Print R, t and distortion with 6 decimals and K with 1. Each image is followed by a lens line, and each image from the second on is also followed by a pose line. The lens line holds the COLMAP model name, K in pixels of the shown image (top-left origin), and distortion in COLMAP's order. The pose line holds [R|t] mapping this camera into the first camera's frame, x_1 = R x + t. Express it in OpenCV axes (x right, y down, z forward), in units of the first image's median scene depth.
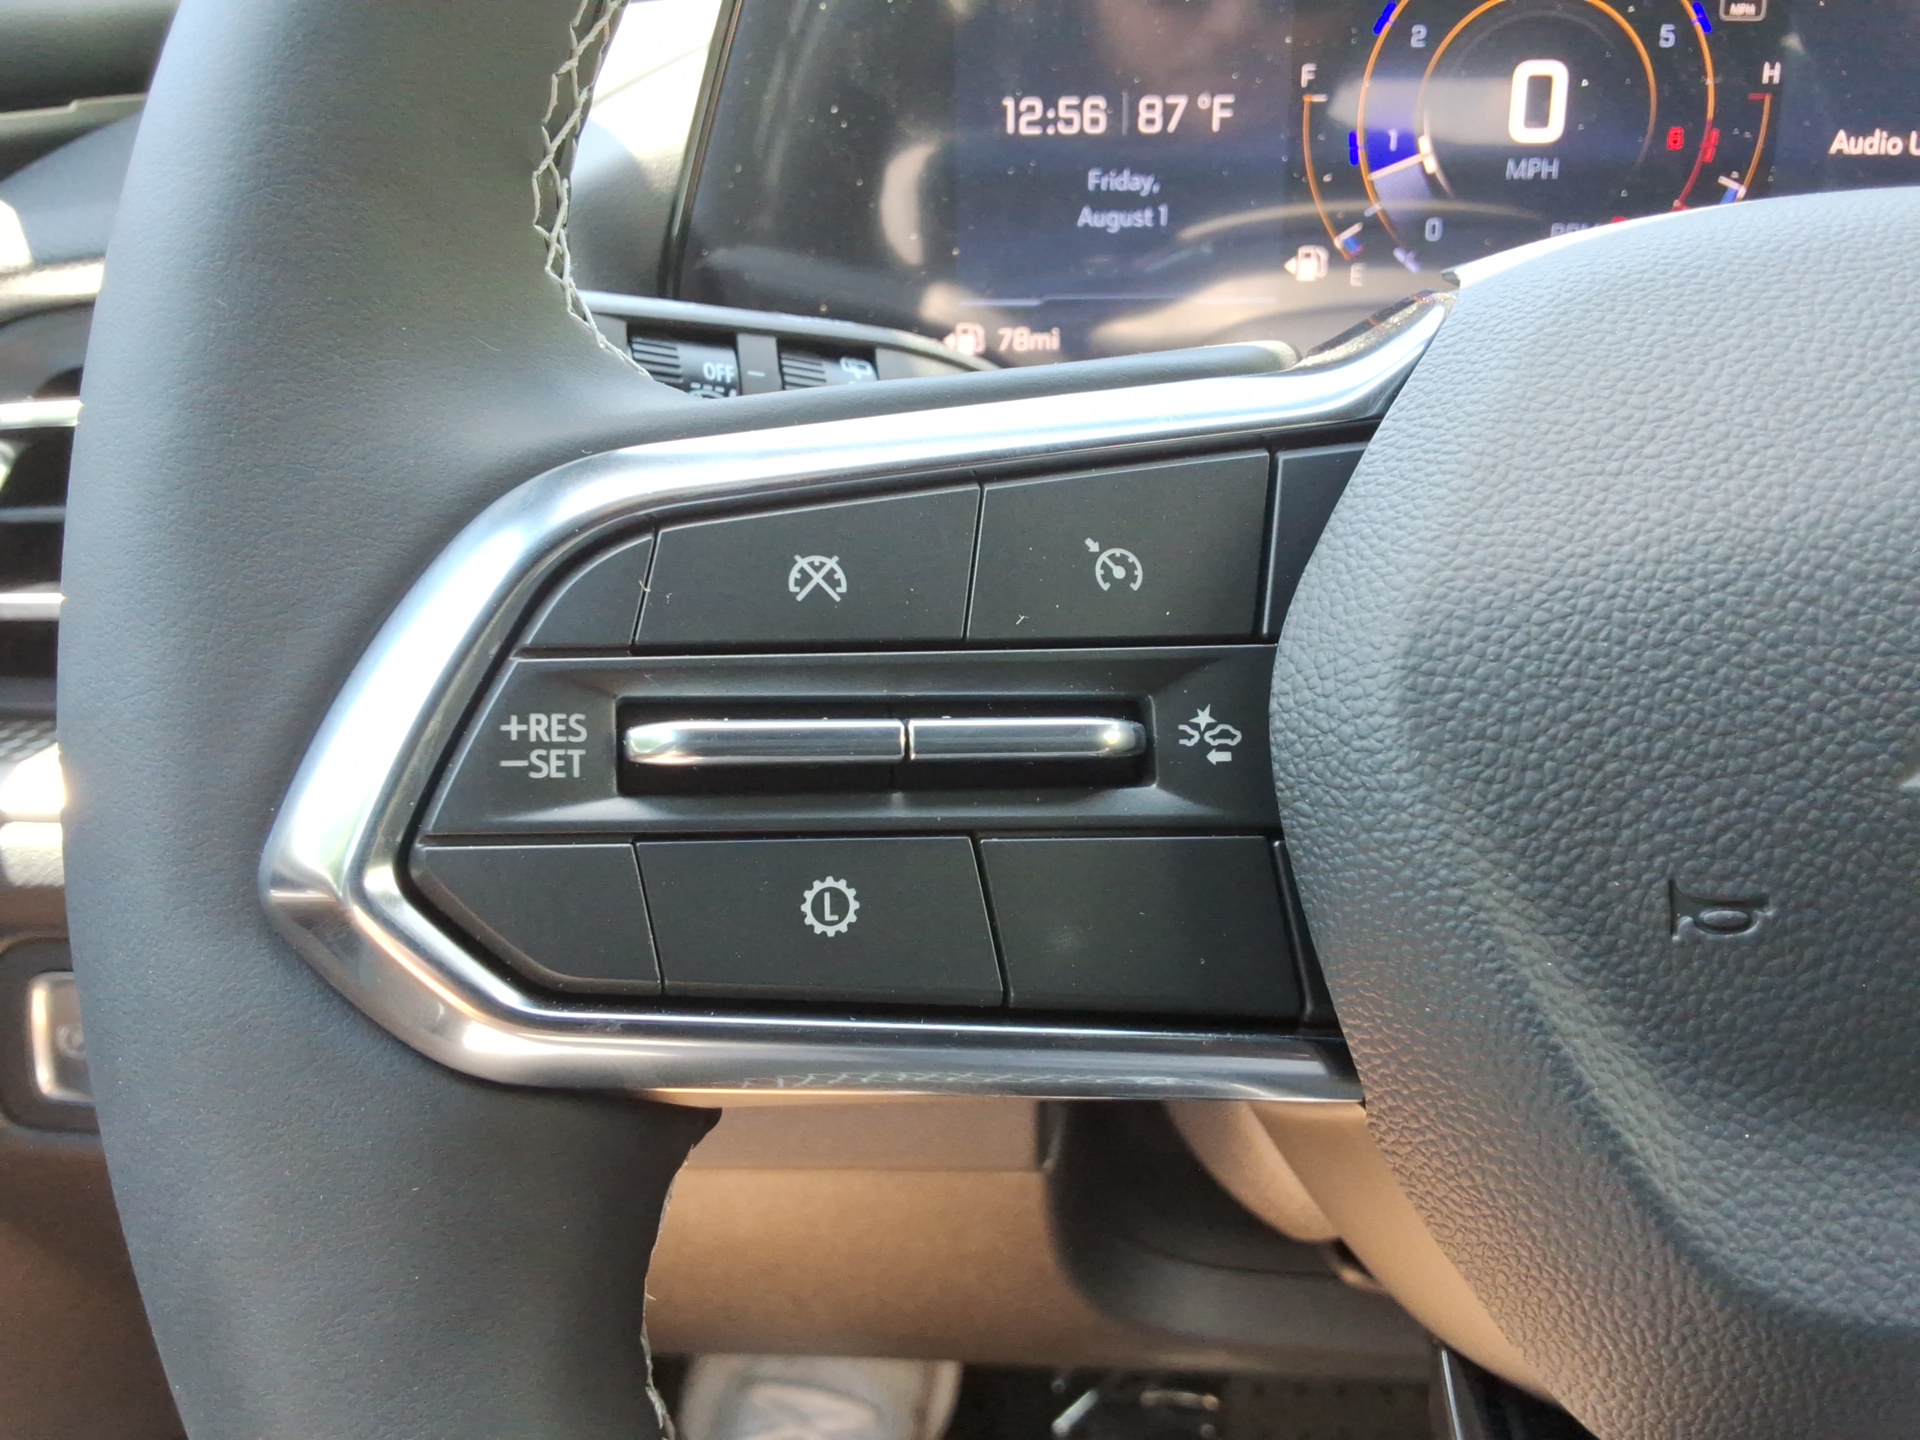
lens RADIAL K [[1546.5, 0, 971.2], [0, 1546.5, 711.4], [0, 0, 1]] dist [0.100200, -0.161972]
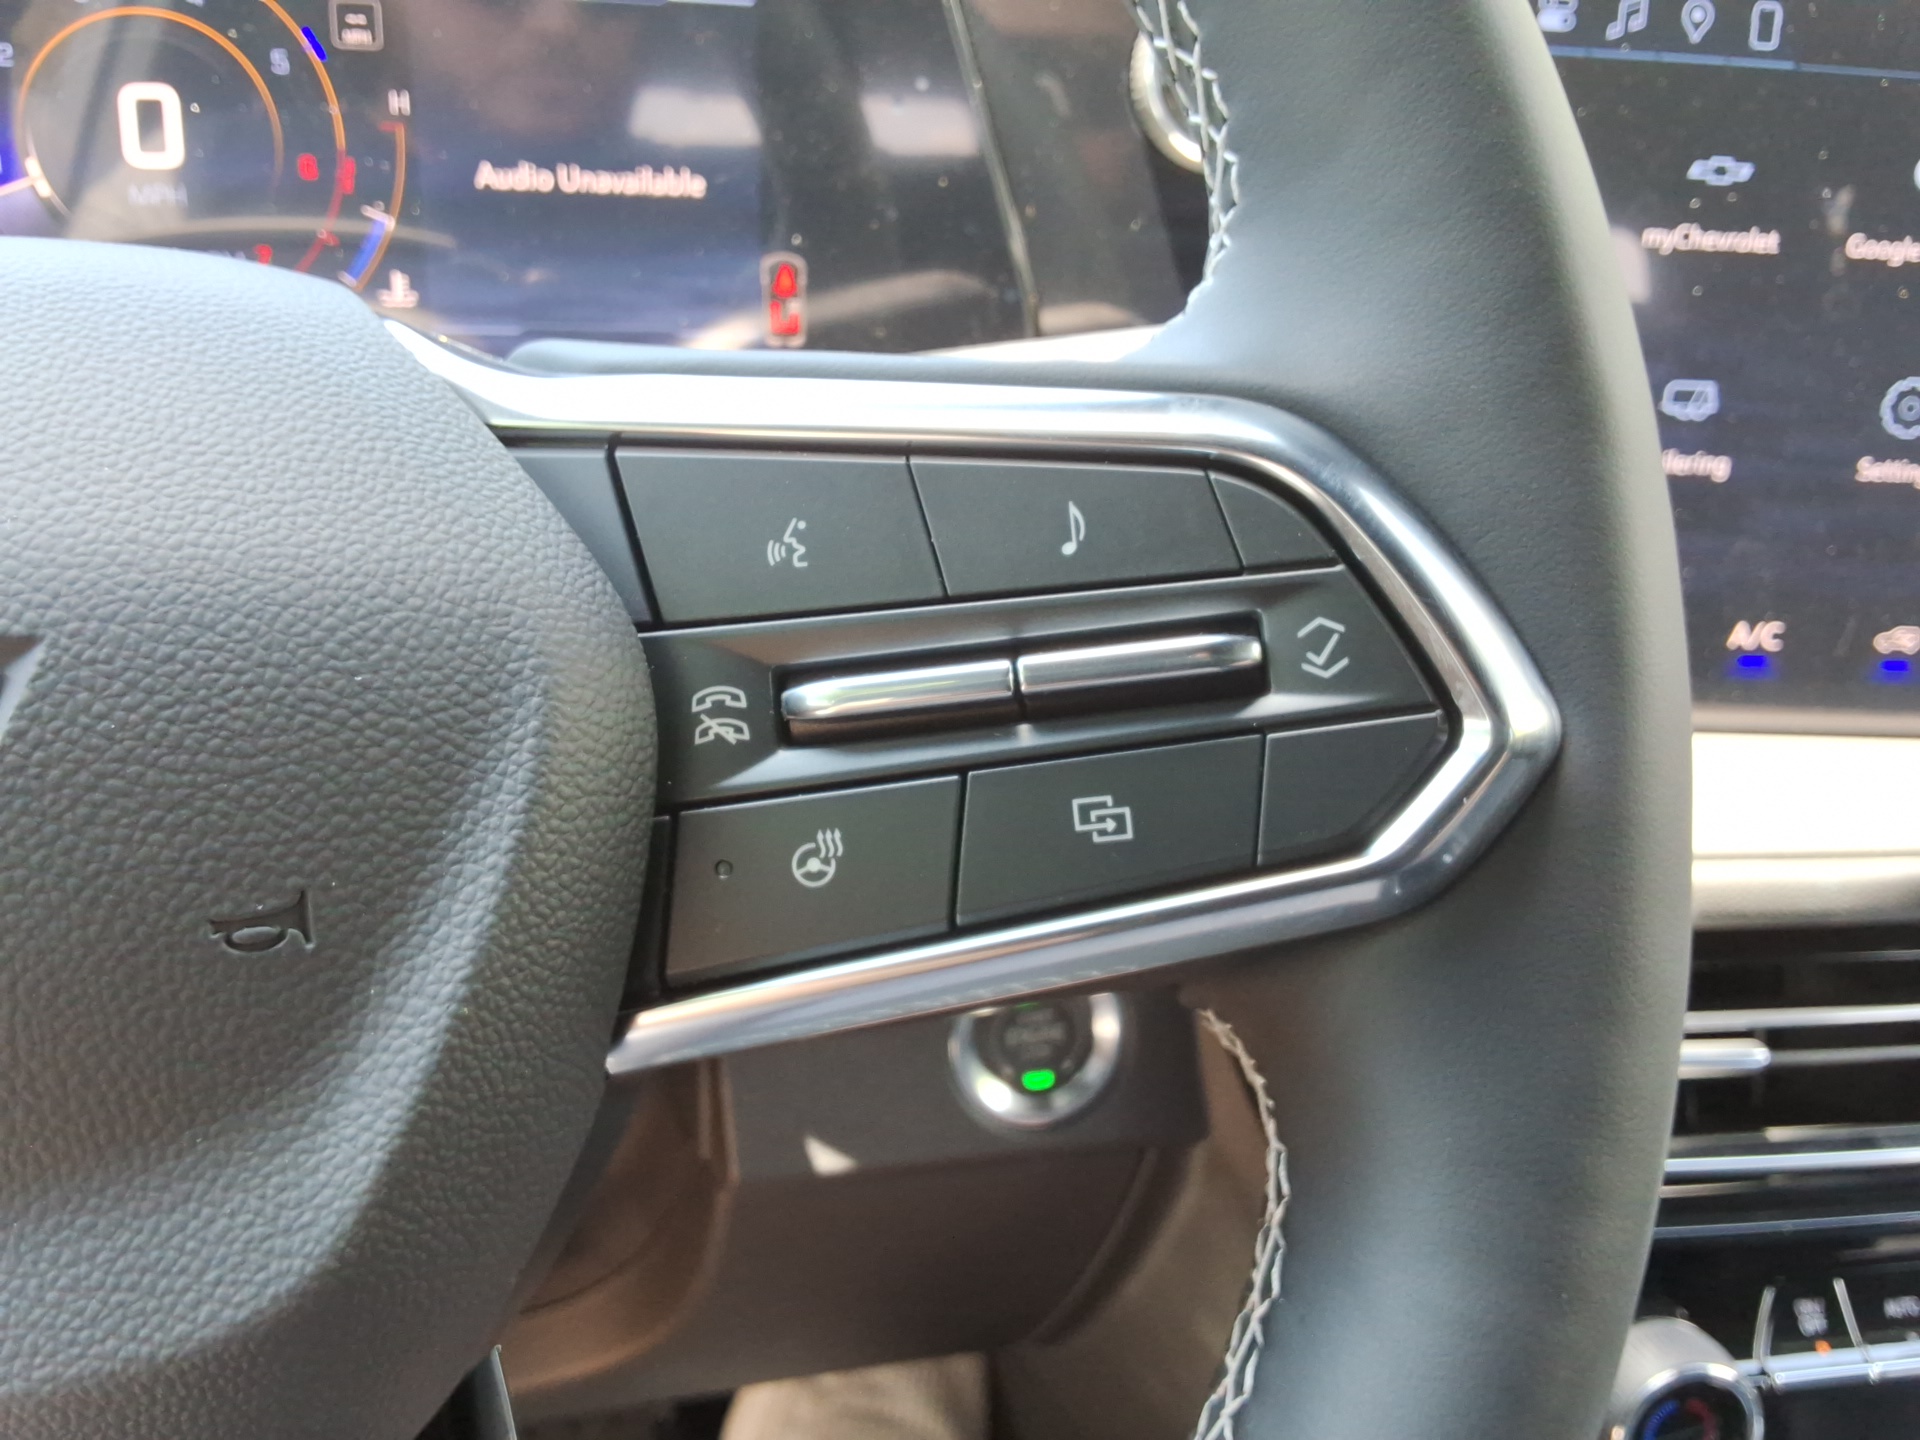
lens RADIAL K [[1546.5, 0, 982.2], [0, 1546.5, 690.9], [0, 0, 1]] dist [0.100200, -0.161972]
pose [[0.960423, -0.044923, 0.274898, 0.774431], [0.049758, 0.998705, -0.010636, -0.009844], [-0.274064, 0.023894, 0.961414, -0.064730]]
